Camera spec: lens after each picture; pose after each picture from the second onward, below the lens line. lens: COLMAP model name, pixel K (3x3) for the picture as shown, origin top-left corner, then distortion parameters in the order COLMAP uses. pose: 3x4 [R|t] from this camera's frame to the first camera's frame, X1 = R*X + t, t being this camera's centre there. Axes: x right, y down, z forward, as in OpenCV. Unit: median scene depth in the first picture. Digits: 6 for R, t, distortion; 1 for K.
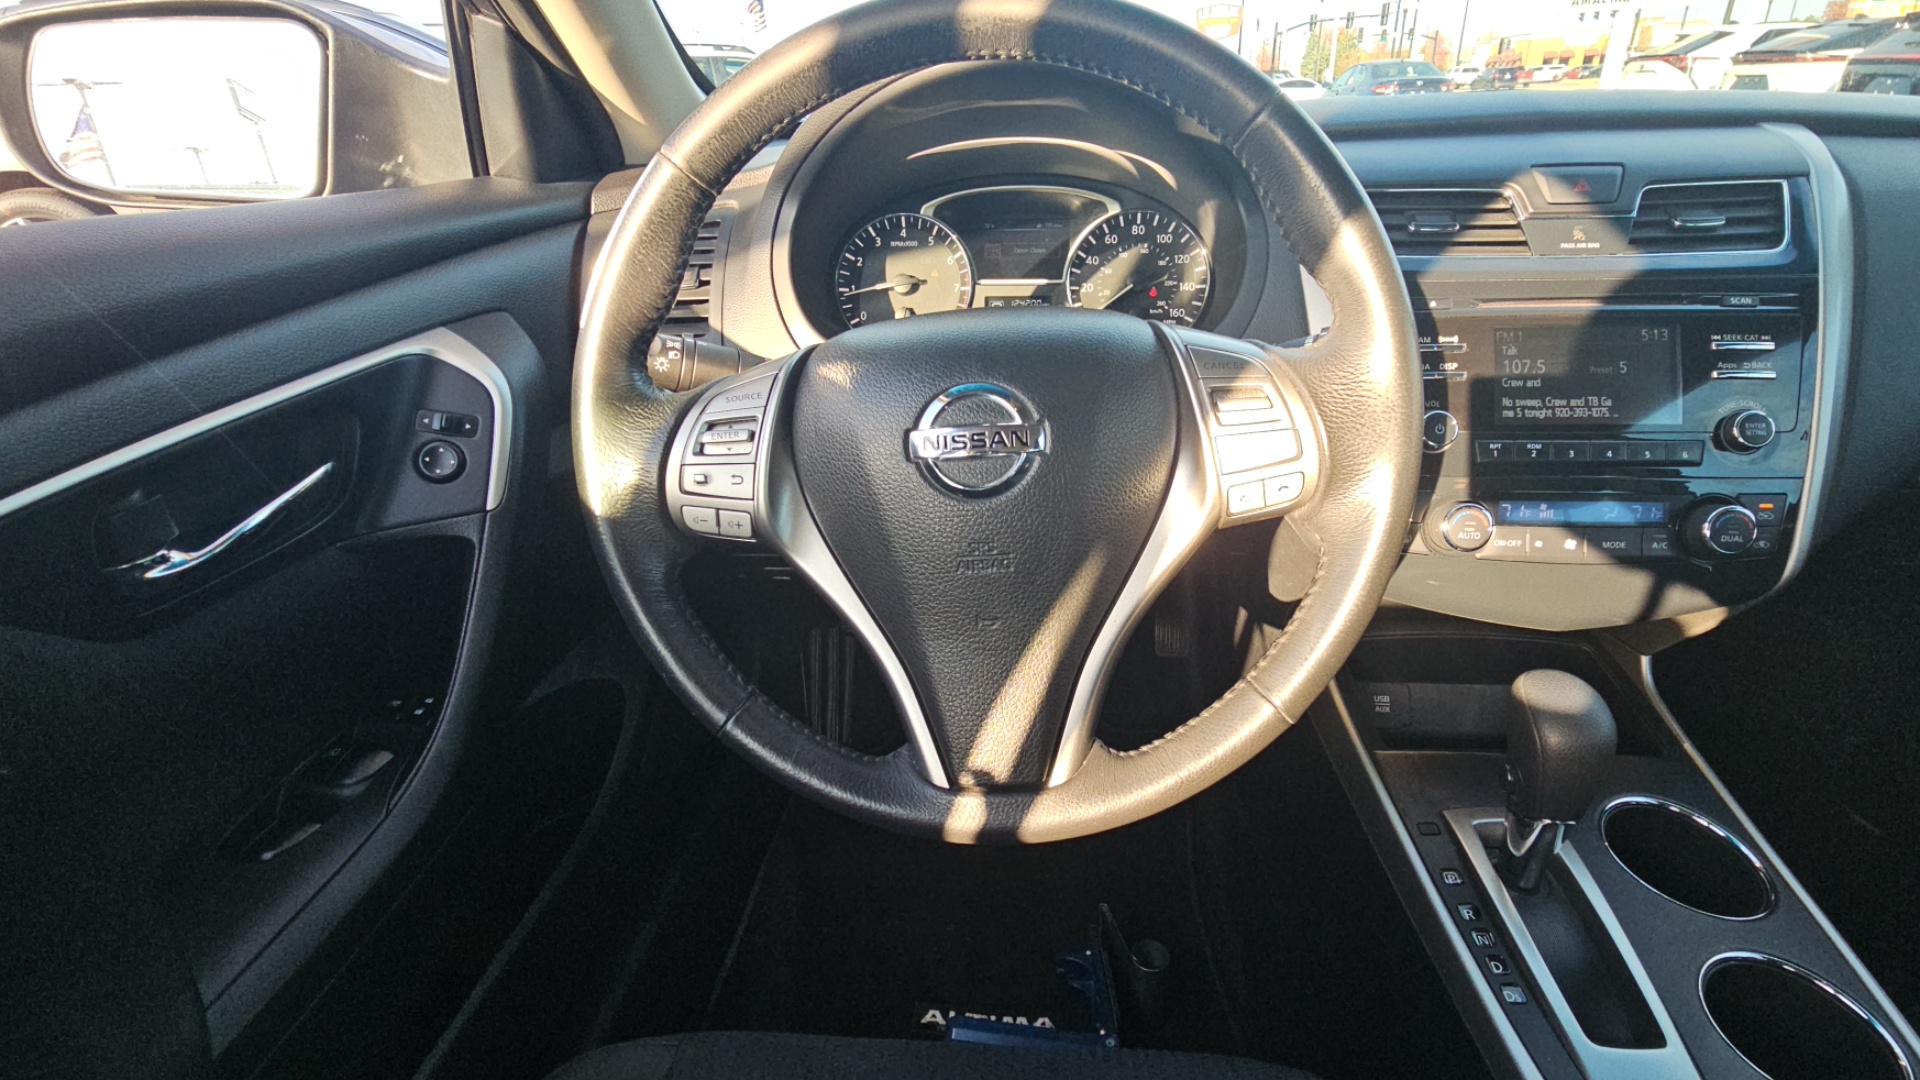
lens RADIAL K [[859.4, 0, 974.6], [0, 859.4, 547.9], [0, 0, 1]] dist [0.008051, -0.006934]
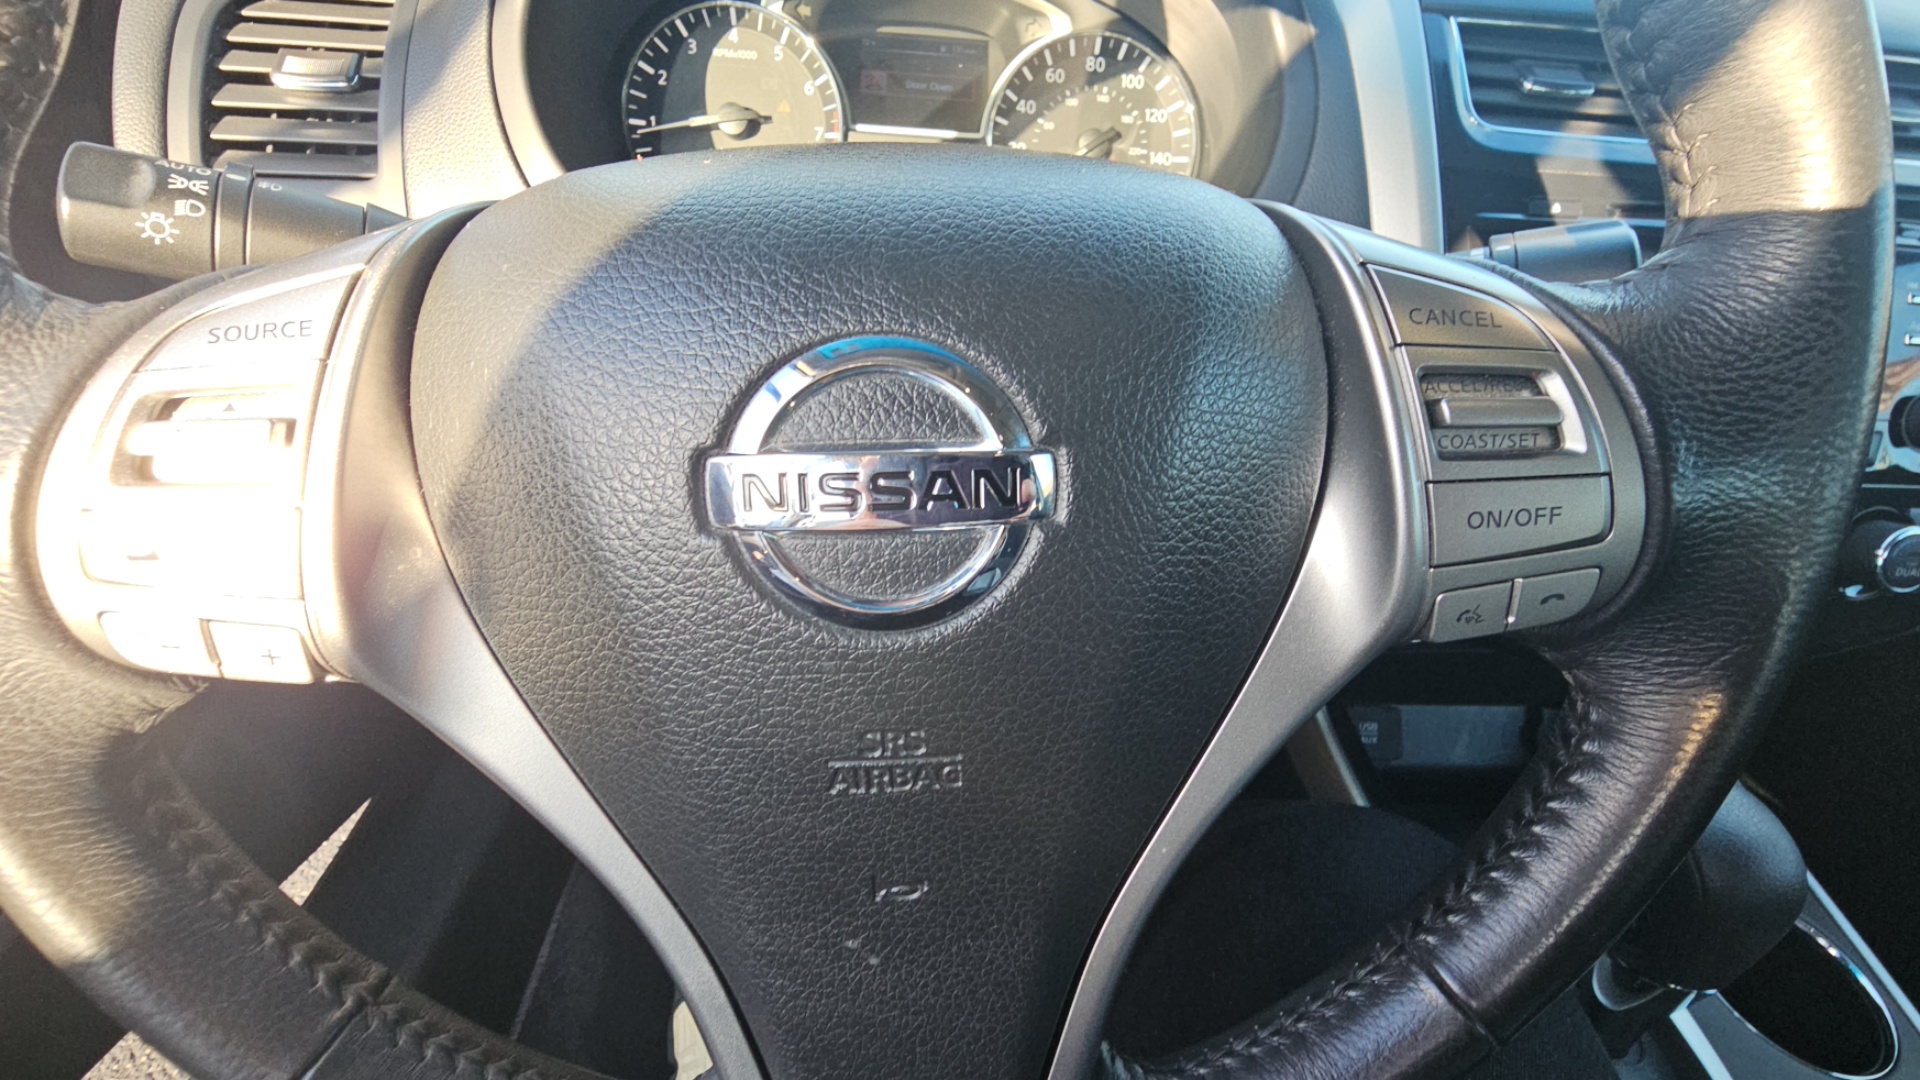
lens RADIAL K [[859.4, 0, 973.9], [0, 859.4, 553.6], [0, 0, 1]] dist [0.008051, -0.006934]
pose [[0.986675, 0.003572, 0.162662, -0.012265], [-0.024288, 0.991790, 0.125547, -0.087127], [-0.160878, -0.127825, 0.978662, 0.367080]]
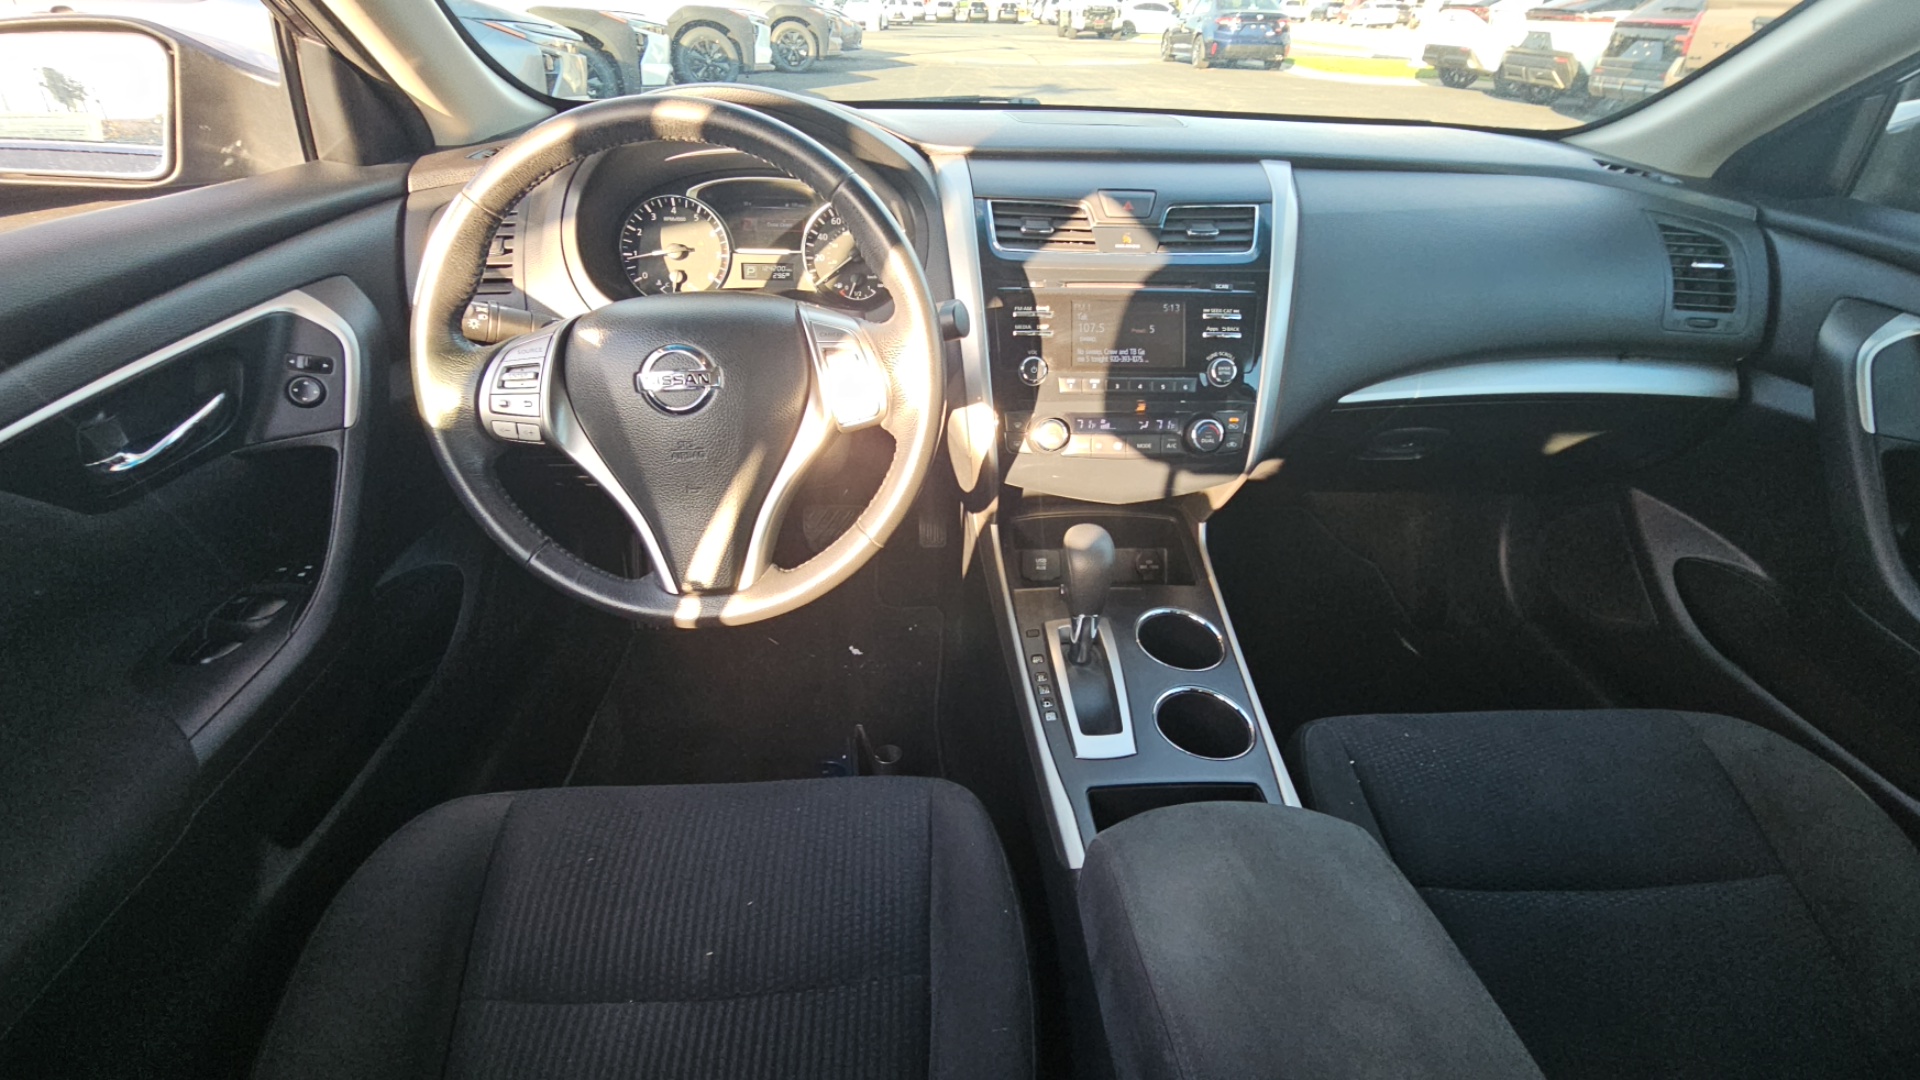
lens RADIAL K [[859.4, 0, 976.8], [0, 859.4, 546.3], [0, 0, 1]] dist [0.008051, -0.006934]
pose [[0.988036, -0.027999, 0.151662, 0.186795], [0.015340, 0.996348, 0.084001, 0.039098], [-0.153460, -0.080670, 0.984857, -0.451854]]
